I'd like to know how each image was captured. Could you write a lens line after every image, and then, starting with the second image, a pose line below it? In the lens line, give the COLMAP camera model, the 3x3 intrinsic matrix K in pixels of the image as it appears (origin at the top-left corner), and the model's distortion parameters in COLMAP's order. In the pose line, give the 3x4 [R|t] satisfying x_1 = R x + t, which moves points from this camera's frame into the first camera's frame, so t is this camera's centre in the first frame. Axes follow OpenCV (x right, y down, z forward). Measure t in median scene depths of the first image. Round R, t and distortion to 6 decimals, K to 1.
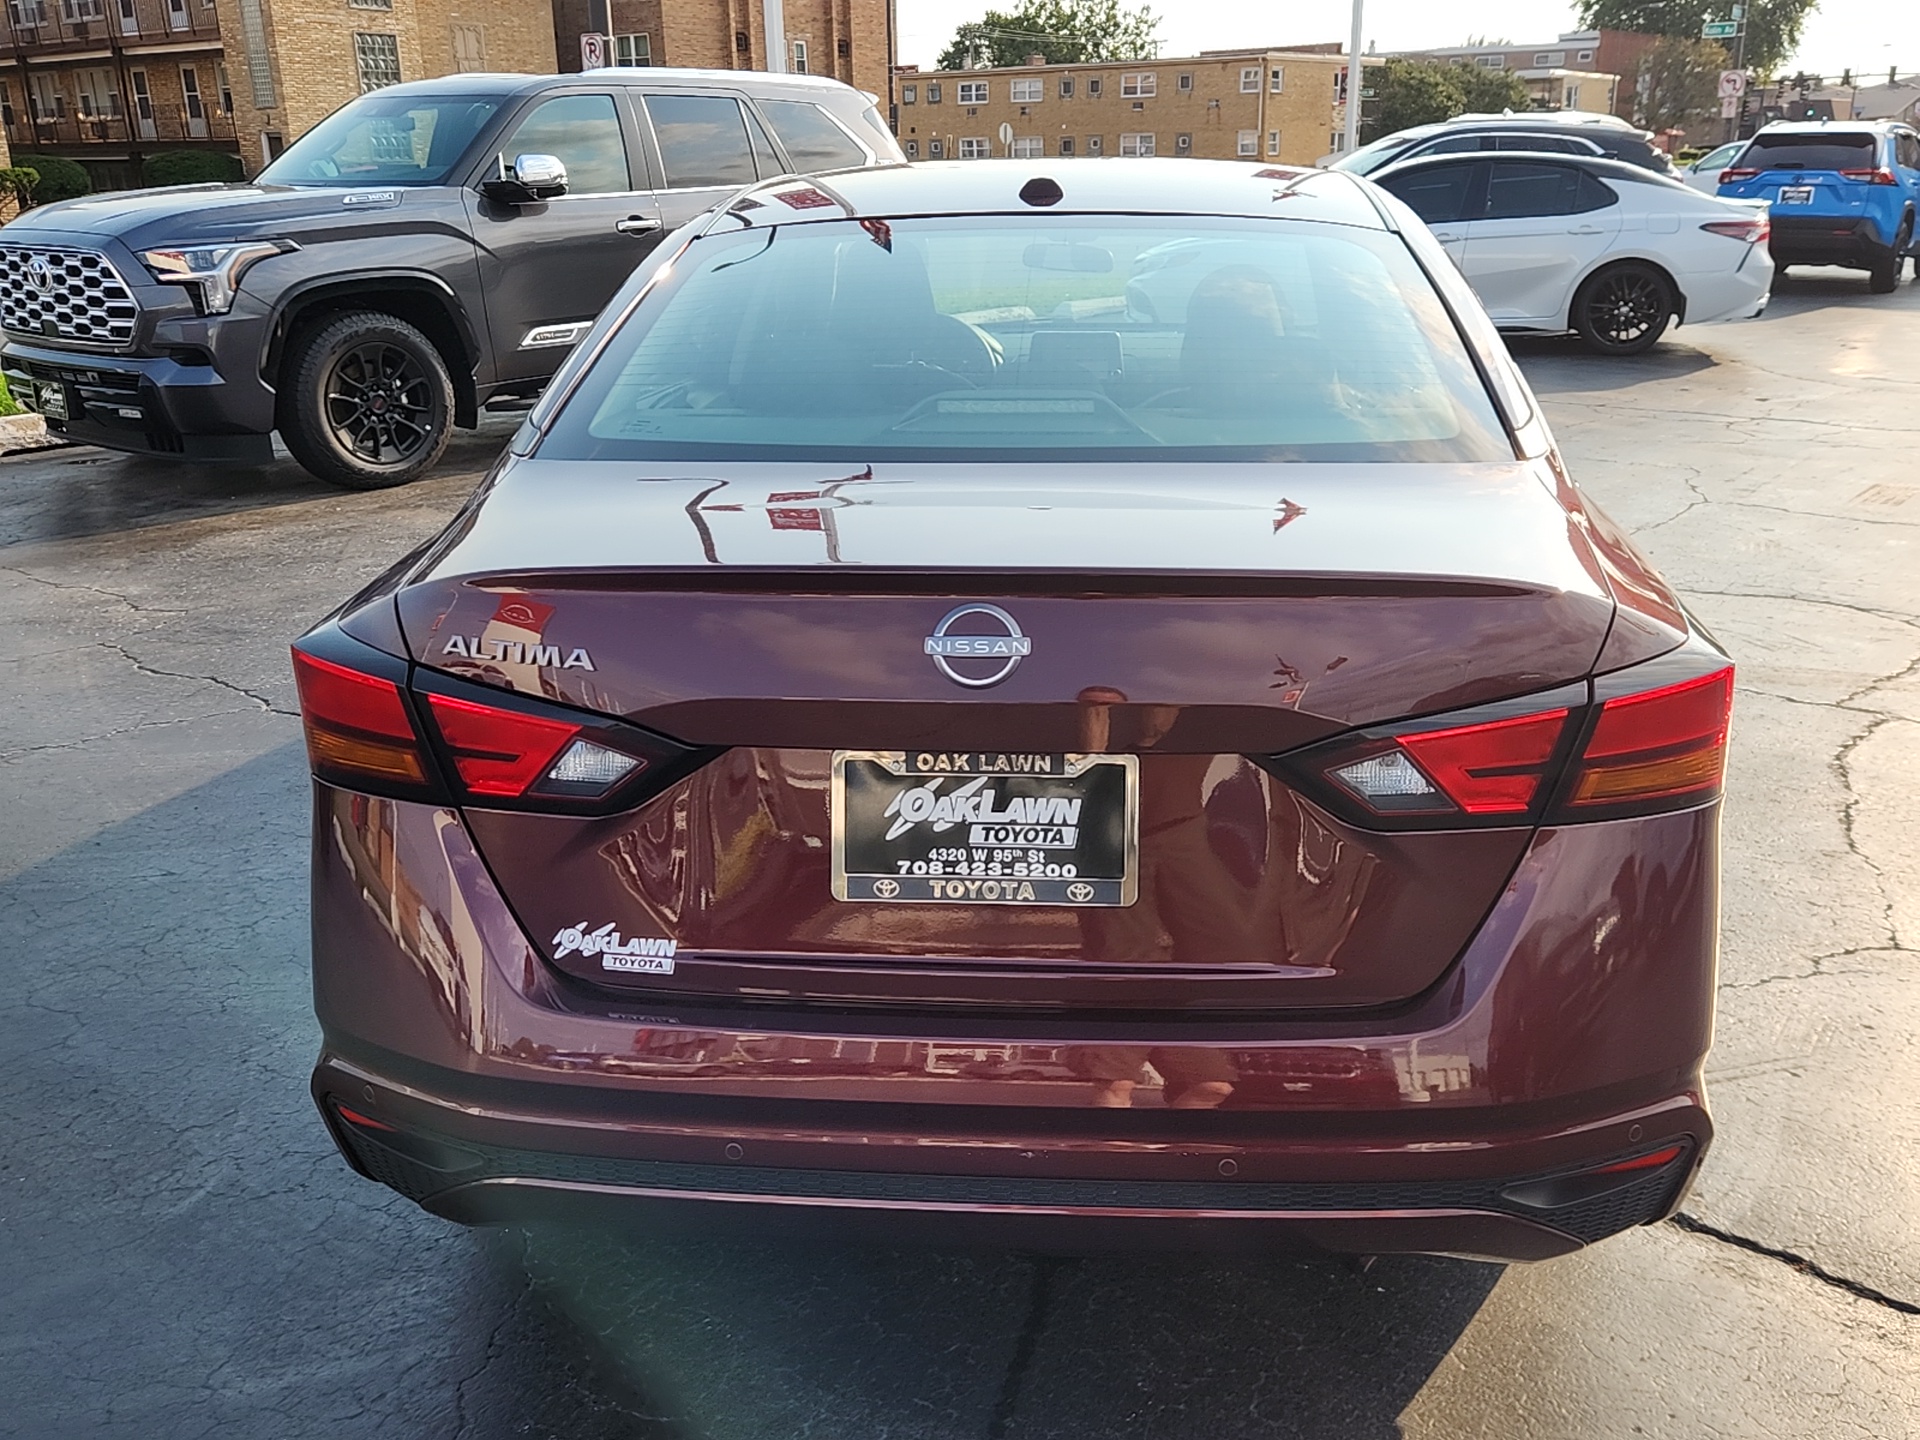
lens RADIAL K [[1587.9, 0, 960.0], [0, 1587.9, 720.0], [0, 0, 1]] dist [0.035660, -0.038058]
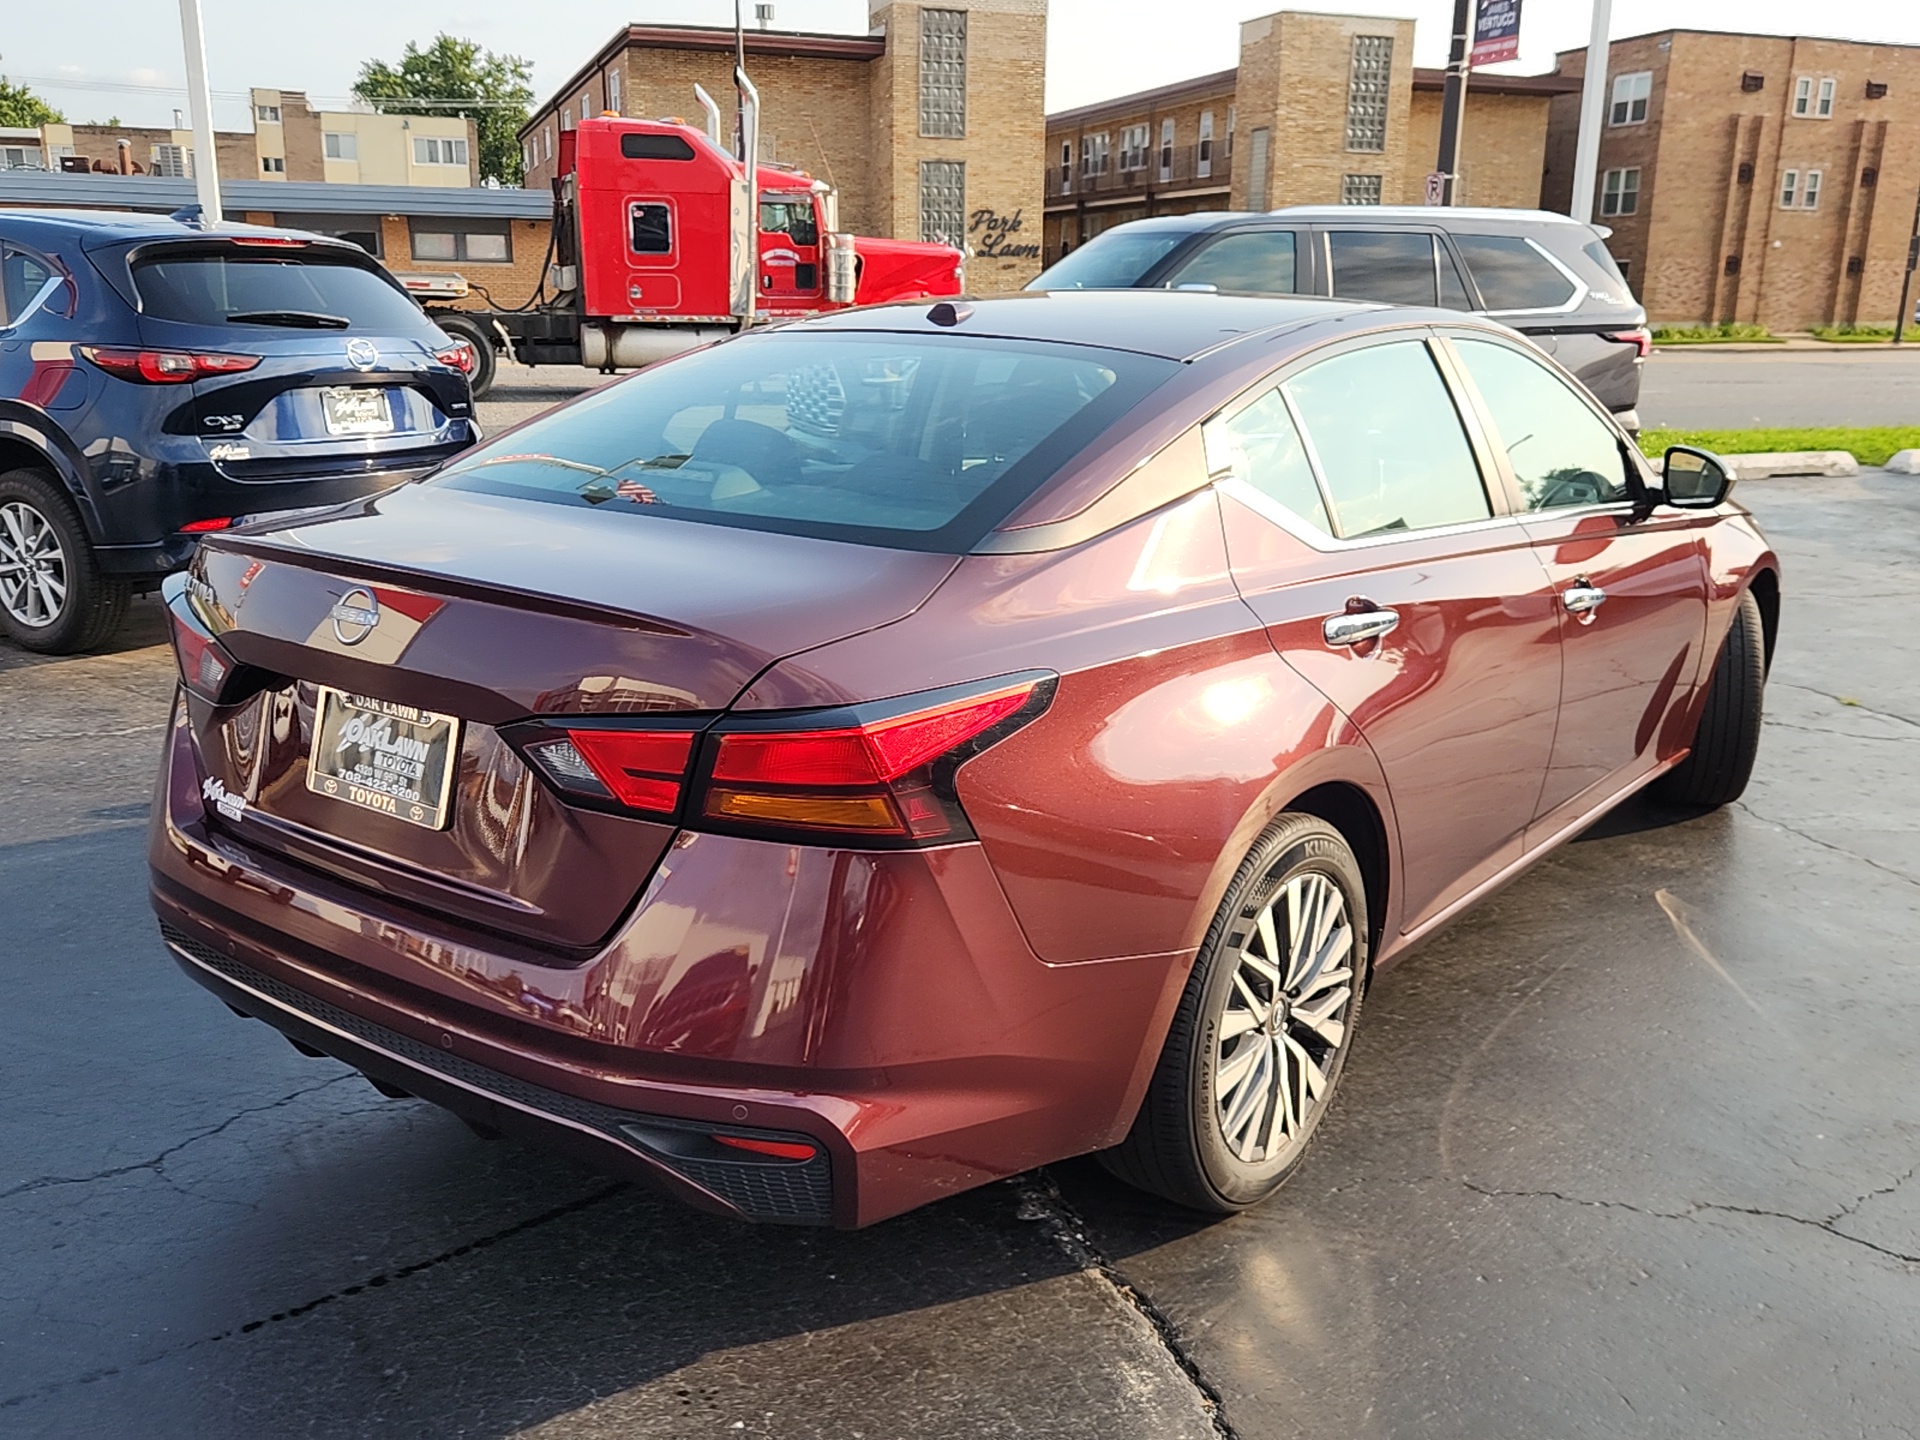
lens RADIAL K [[1587.9, 0, 960.0], [0, 1587.9, 720.0], [0, 0, 1]] dist [0.035660, -0.038058]
pose [[0.842919, 0.155524, -0.515073, 1.137536], [-0.193863, 0.980802, -0.021108, -0.028919], [0.501902, 0.117646, 0.856886, 0.067590]]
